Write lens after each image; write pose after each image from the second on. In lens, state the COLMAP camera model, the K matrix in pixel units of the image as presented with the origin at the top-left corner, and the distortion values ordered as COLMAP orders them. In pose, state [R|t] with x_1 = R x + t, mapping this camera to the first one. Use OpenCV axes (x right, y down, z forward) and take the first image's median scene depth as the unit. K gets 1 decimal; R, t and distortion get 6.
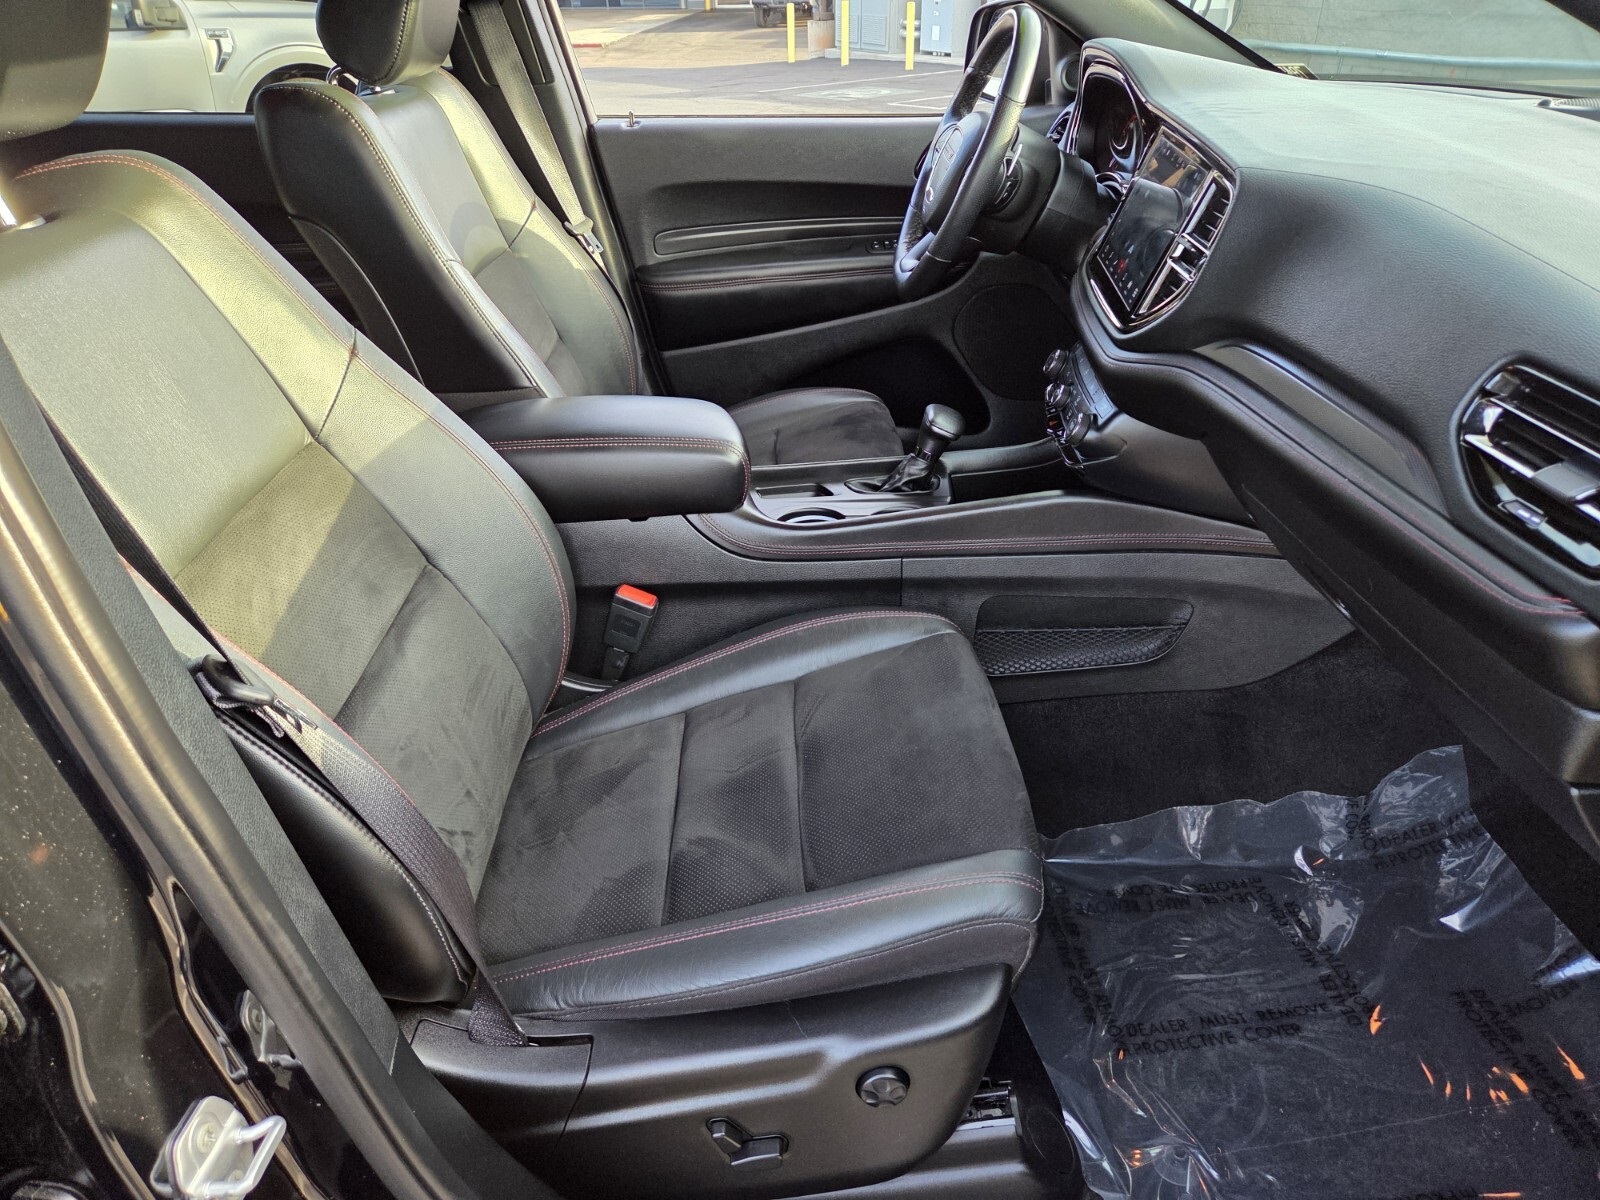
lens RADIAL K [[1053.7, 0, 800.0], [0, 1053.7, 600.0], [0, 0, 1]] dist [0.064120, -0.052174]
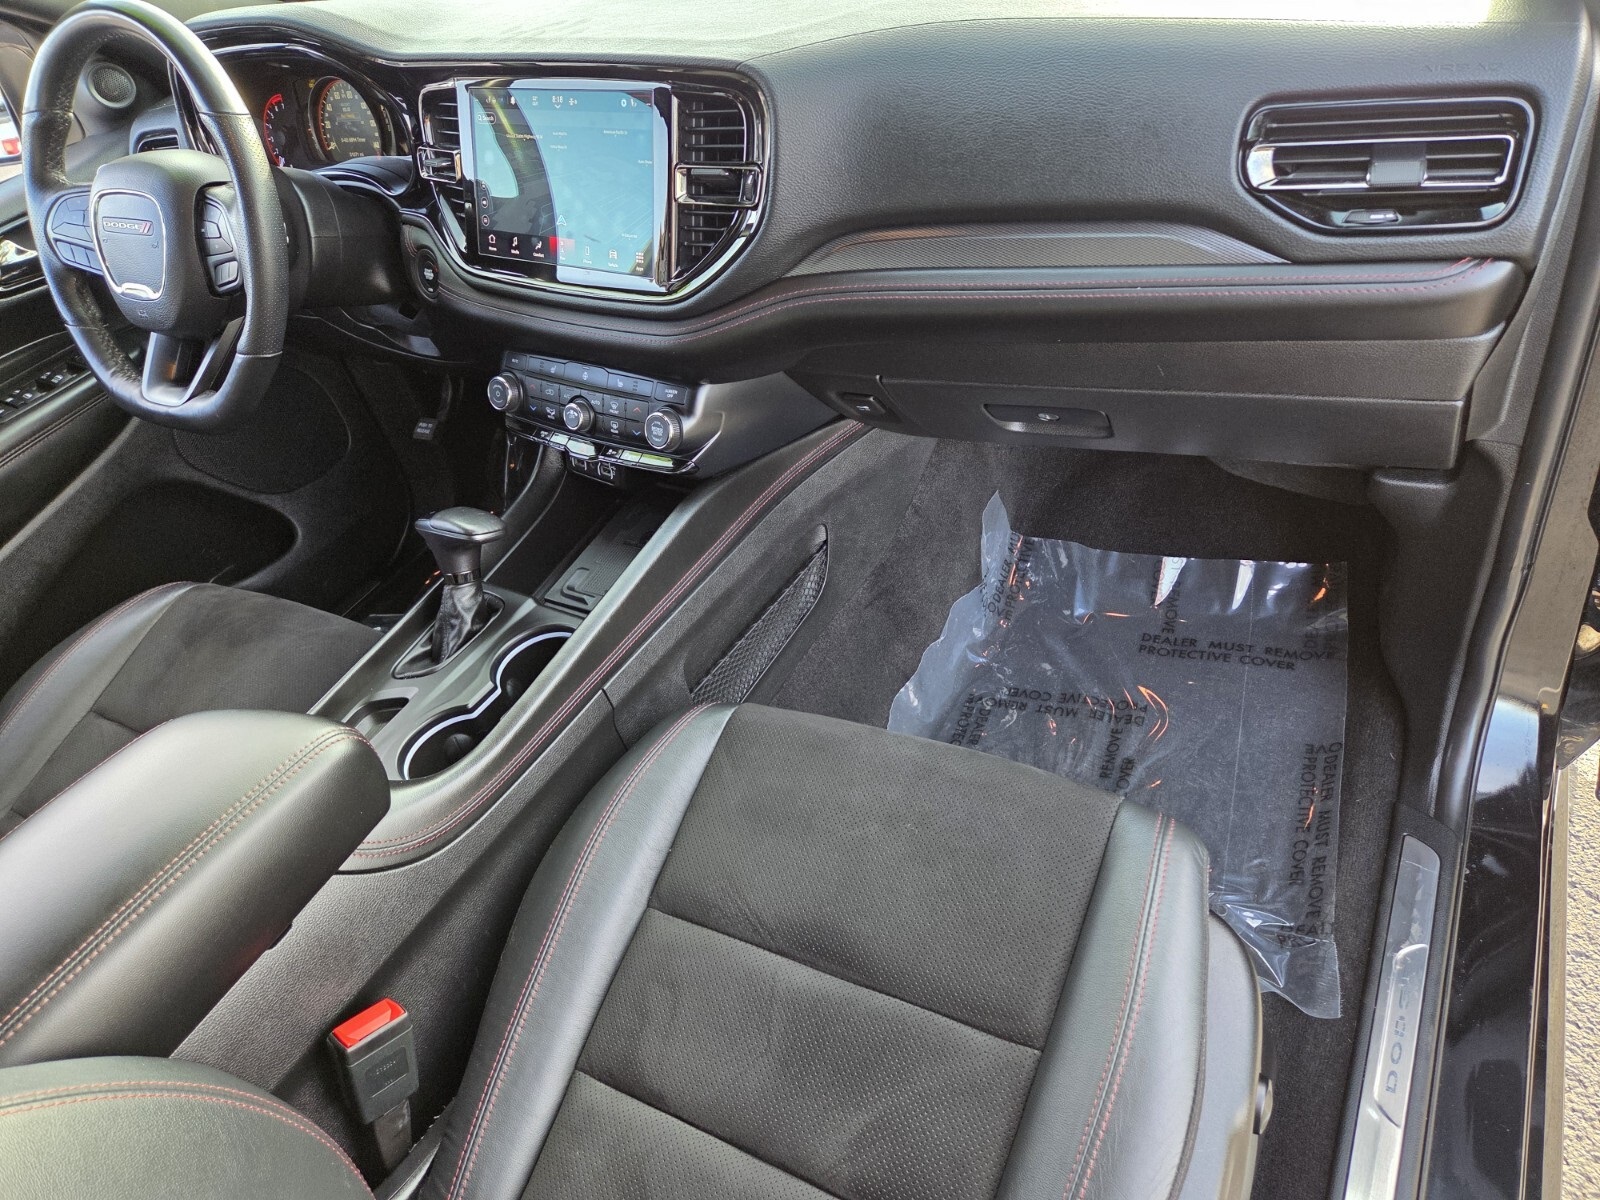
lens RADIAL K [[1053.7, 0, 800.0], [0, 1053.7, 600.0], [0, 0, 1]] dist [0.064120, -0.052174]
pose [[0.496558, -0.606970, 0.620498, -0.265669], [0.585909, 0.761811, 0.276323, -0.213574], [-0.640422, 0.226345, 0.733913, 0.327592]]
